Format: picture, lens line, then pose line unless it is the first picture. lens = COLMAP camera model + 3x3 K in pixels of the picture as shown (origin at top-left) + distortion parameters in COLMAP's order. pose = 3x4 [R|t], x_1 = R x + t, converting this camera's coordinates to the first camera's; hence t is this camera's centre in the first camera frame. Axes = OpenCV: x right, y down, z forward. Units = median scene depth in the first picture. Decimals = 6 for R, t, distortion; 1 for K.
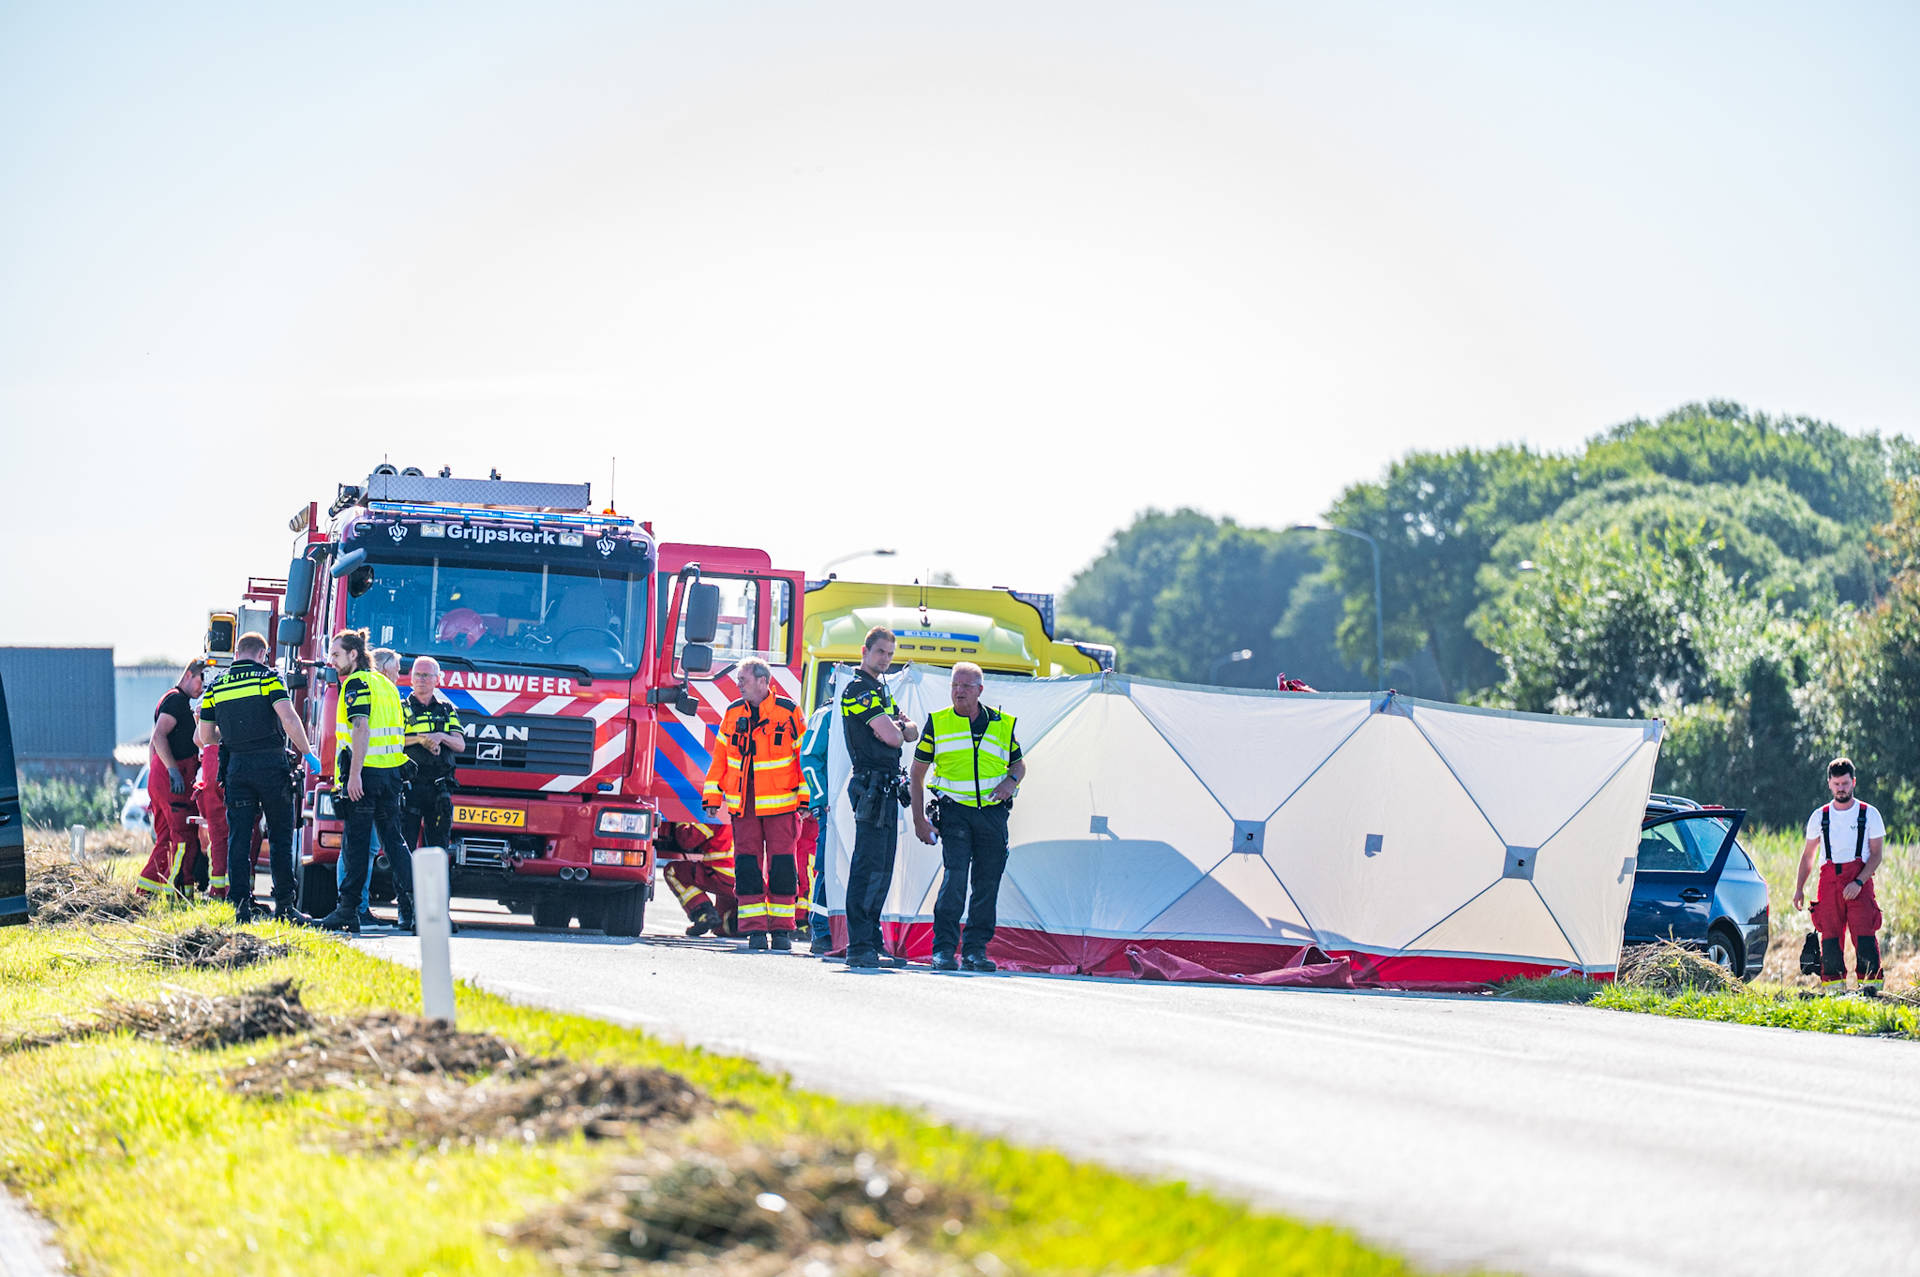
lens RADIAL K [[10957.2, 0, 959.6], [0, 10957.2, 638.9], [0, 0, 1]] dist [0.128822, 0.000000]
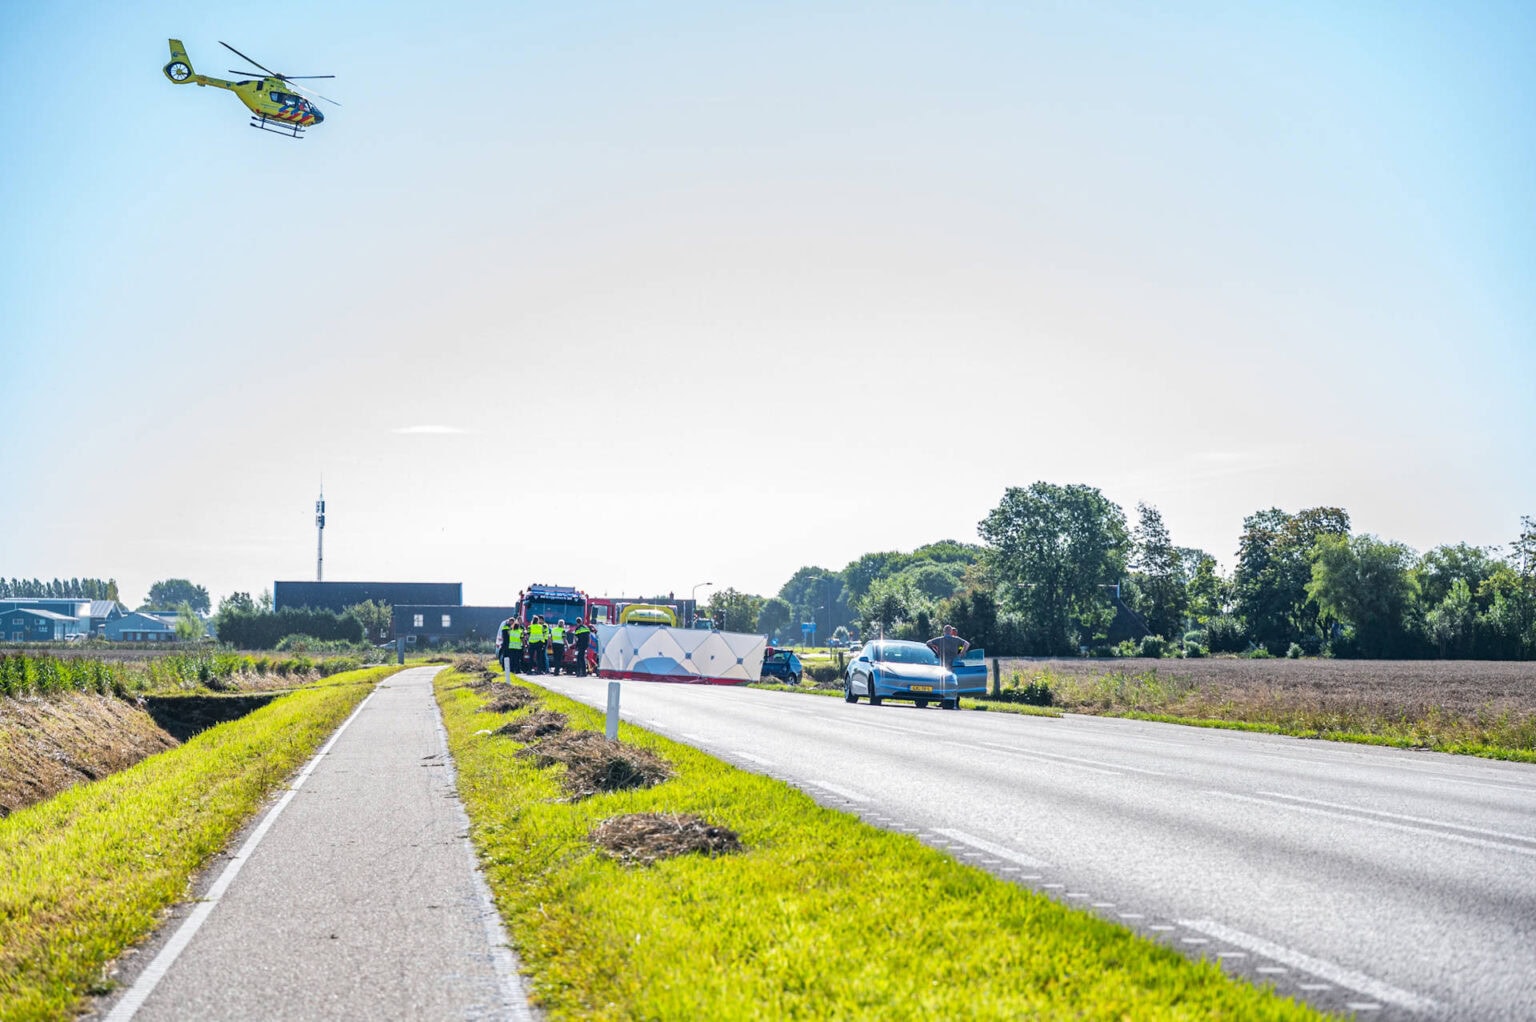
lens RADIAL K [[3100.4, 0, 772.3], [0, 3100.4, 511.2], [0, 0, 1]] dist [-0.022297, 0.000000]
pose [[0.999997, 0.002115, 0.001183, 0.016551], [-0.002080, 0.999592, -0.028501, -0.002461], [-0.001243, 0.028498, 0.999593, -0.132091]]
